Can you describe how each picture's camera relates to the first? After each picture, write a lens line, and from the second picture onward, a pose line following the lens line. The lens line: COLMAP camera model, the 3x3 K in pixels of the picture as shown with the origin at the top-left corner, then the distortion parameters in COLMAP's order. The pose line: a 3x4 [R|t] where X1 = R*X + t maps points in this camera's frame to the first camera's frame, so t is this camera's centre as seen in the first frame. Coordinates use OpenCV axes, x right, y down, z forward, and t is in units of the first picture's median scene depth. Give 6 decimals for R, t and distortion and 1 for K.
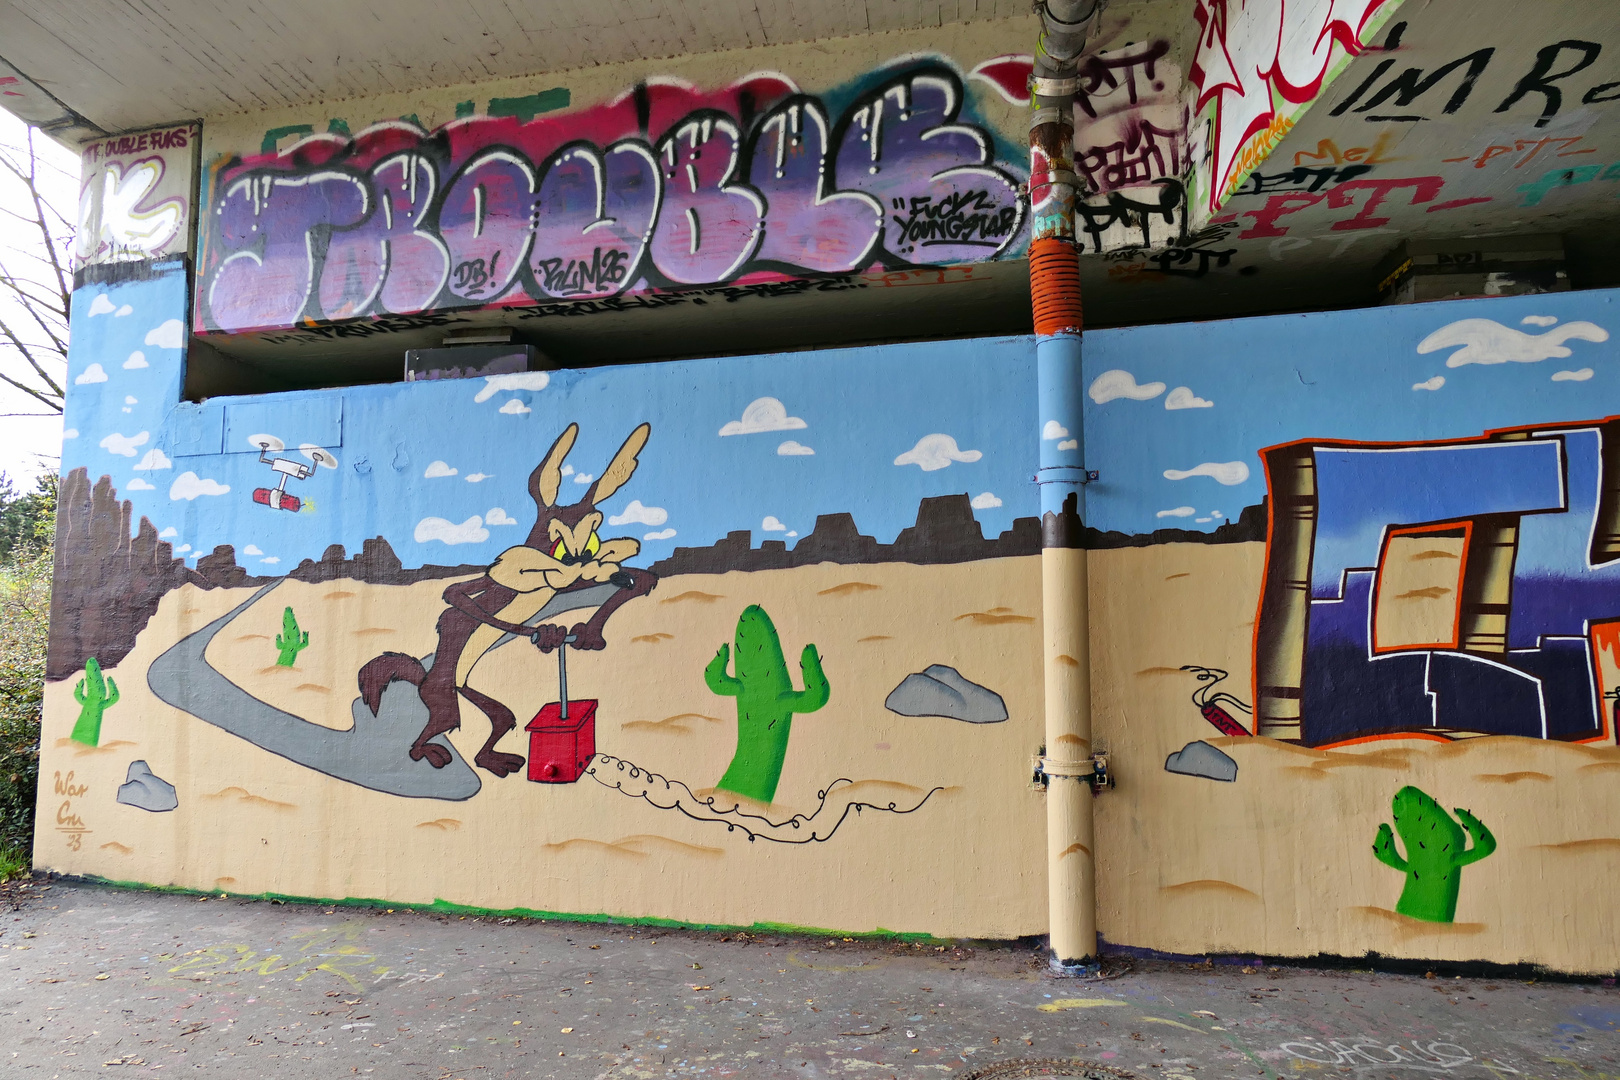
lens RADIAL K [[1114.7, 0, 810.0], [0, 1114.7, 540.0], [0, 0, 1]] dist [-0.023106, 0.009028]
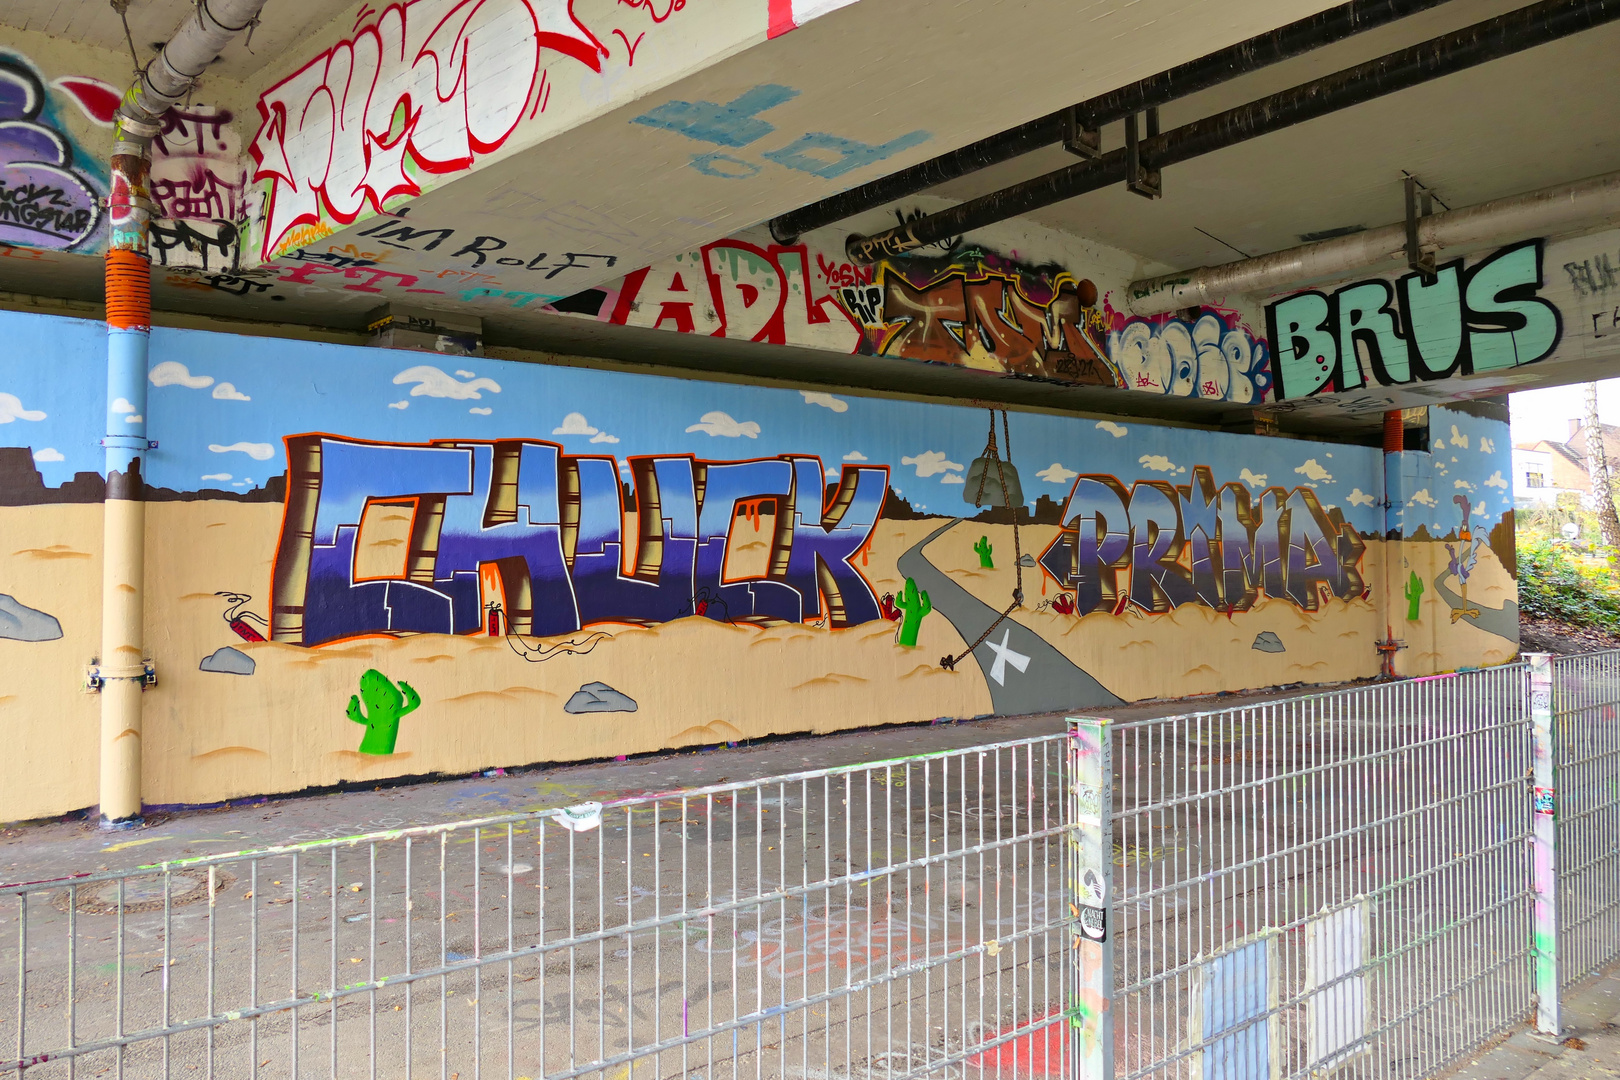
lens RADIAL K [[1114.7, 0, 810.0], [0, 1114.7, 540.0], [0, 0, 1]] dist [-0.023106, 0.009028]
pose [[0.622617, 0.025543, 0.782110, -0.268095], [-0.071957, 0.997101, 0.024718, -0.034054], [-0.779211, -0.071668, 0.622651, -0.388450]]
